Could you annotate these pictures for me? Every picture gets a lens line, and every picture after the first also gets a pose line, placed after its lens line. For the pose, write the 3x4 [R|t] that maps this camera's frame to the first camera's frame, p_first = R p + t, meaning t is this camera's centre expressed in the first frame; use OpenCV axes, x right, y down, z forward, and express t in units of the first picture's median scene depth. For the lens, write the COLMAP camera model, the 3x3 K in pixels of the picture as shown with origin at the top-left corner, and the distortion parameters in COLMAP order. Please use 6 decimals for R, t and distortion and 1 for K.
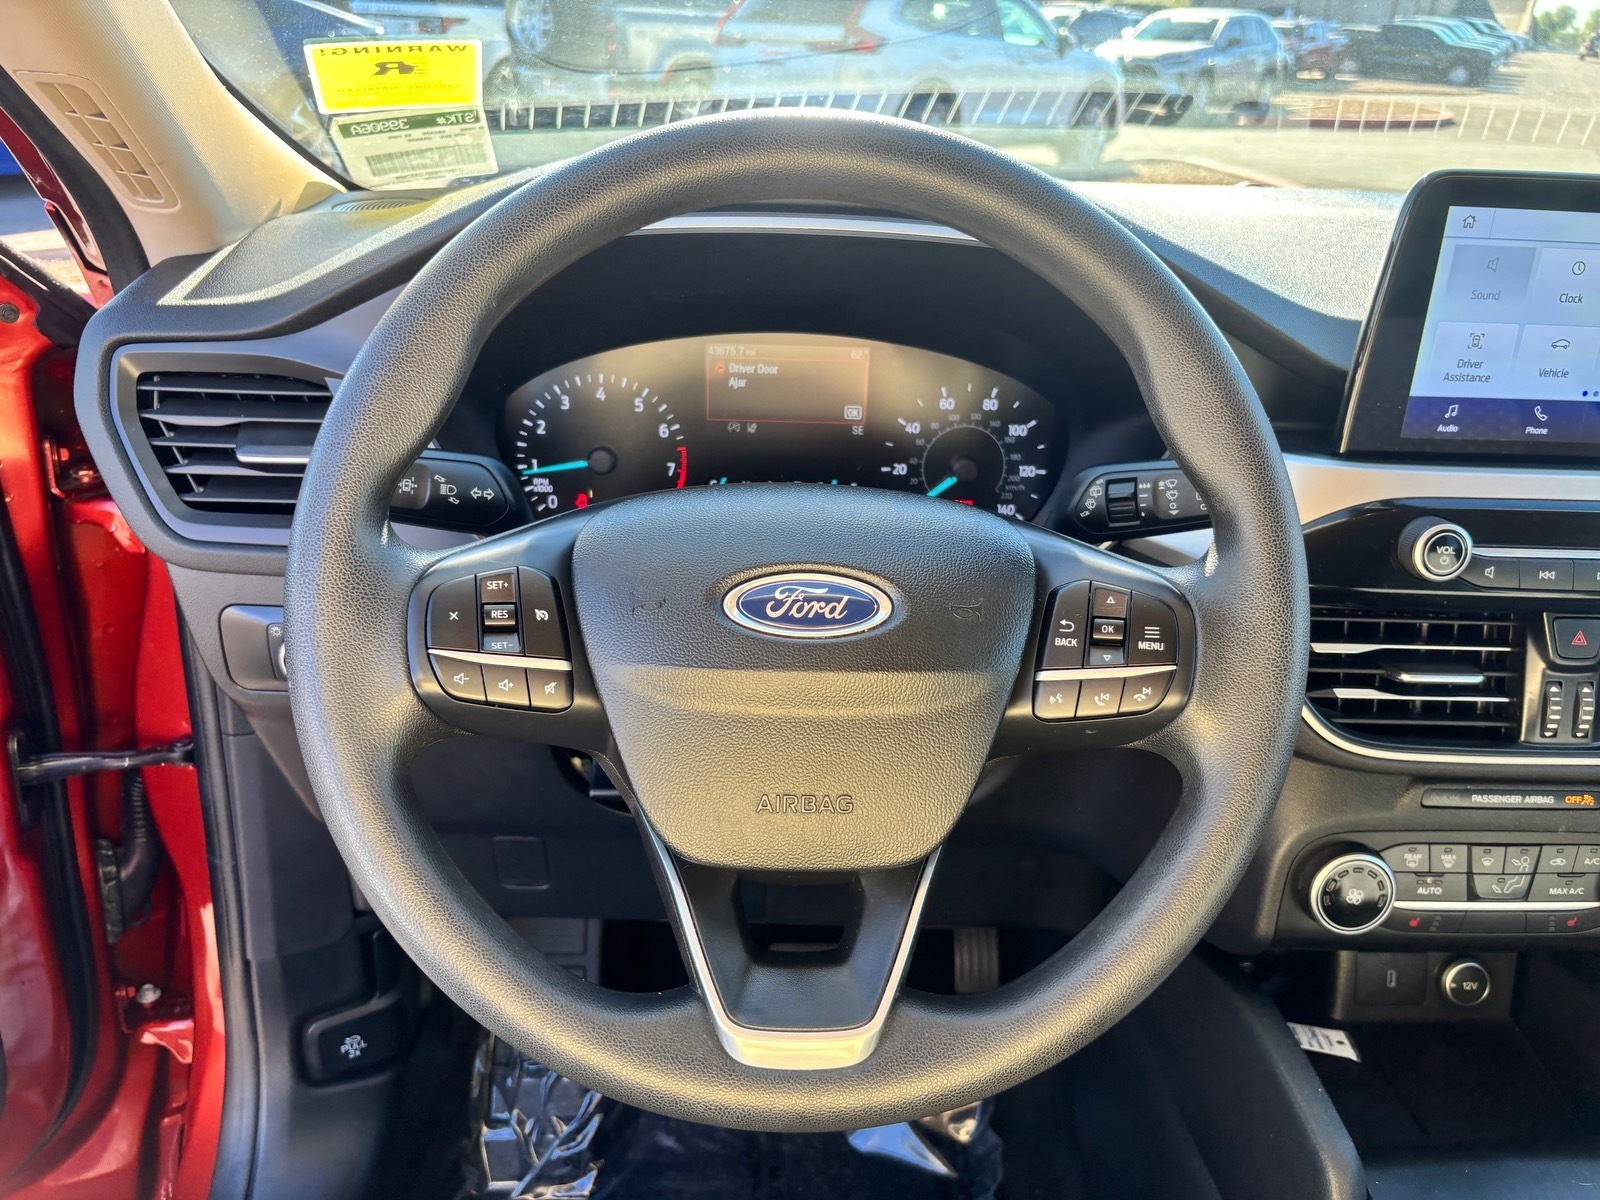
lens RADIAL K [[1223.1, 0, 798.7], [0, 1223.1, 596.0], [0, 0, 1]] dist [0.031302, -0.051486]
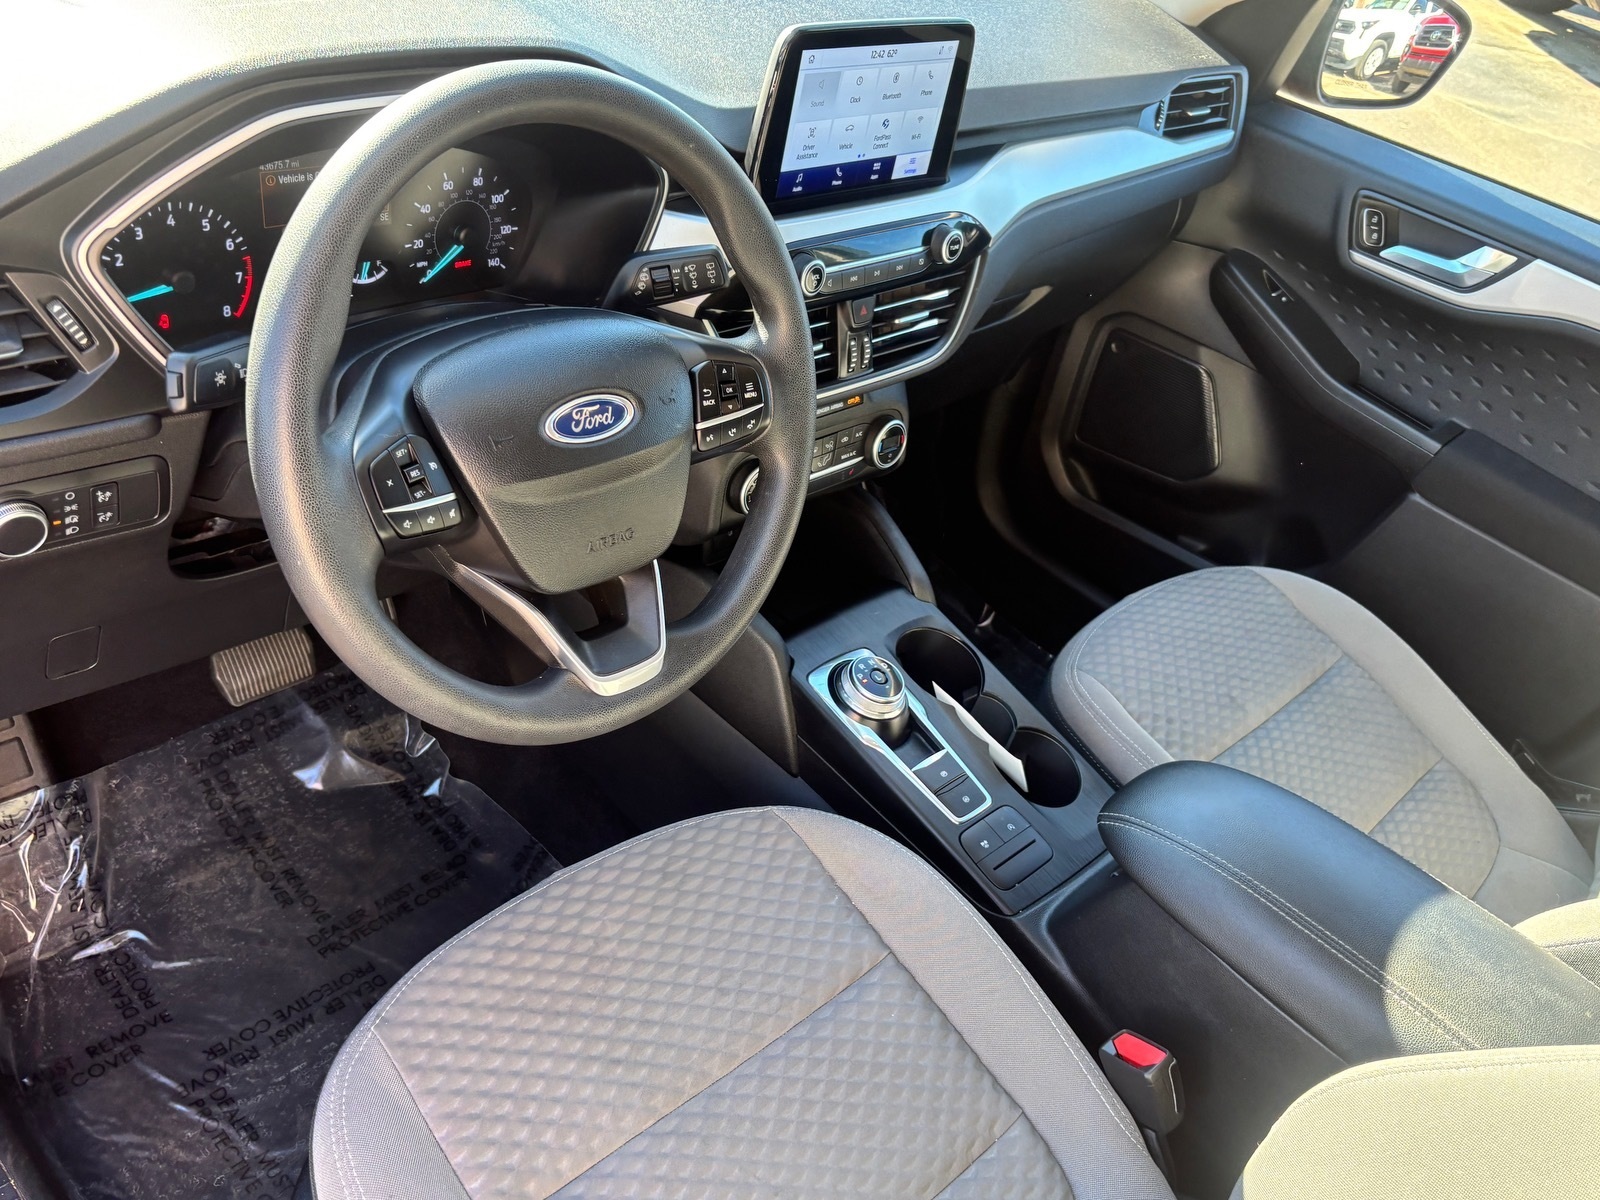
lens RADIAL K [[1399.1, 0, 790.6], [0, 1399.1, 608.7], [0, 0, 1]] dist [0.026491, -0.033595]
pose [[0.726498, -0.312502, 0.611999, -0.739981], [0.083120, 0.924034, 0.373164, -0.313263], [-0.682123, -0.220233, 0.697284, -0.352582]]
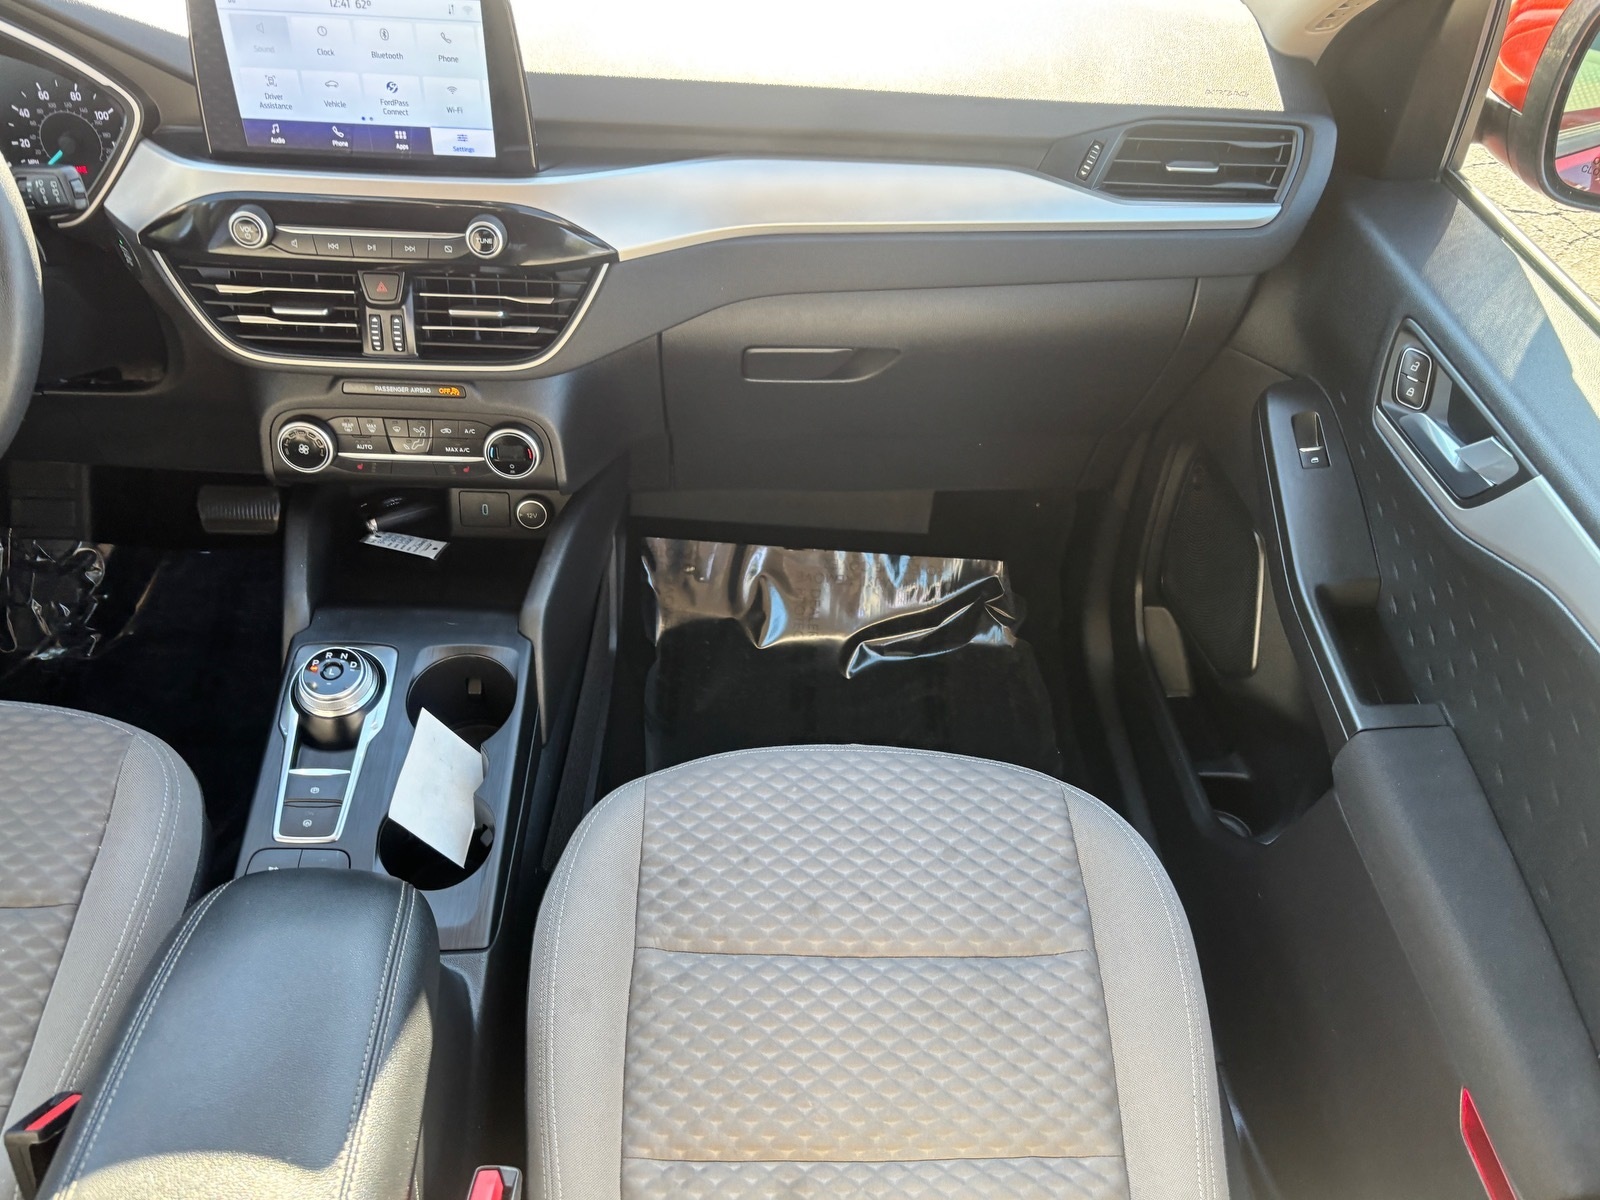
lens RADIAL K [[1293.5, 0, 802.1], [0, 1293.5, 609.7], [0, 0, 1]] dist [0.024132, -0.023550]
pose [[0.999690, 0.023801, -0.007271, 1.209706], [-0.019941, 0.940865, 0.338194, -0.149576], [0.014891, -0.337944, 0.941048, -0.683934]]
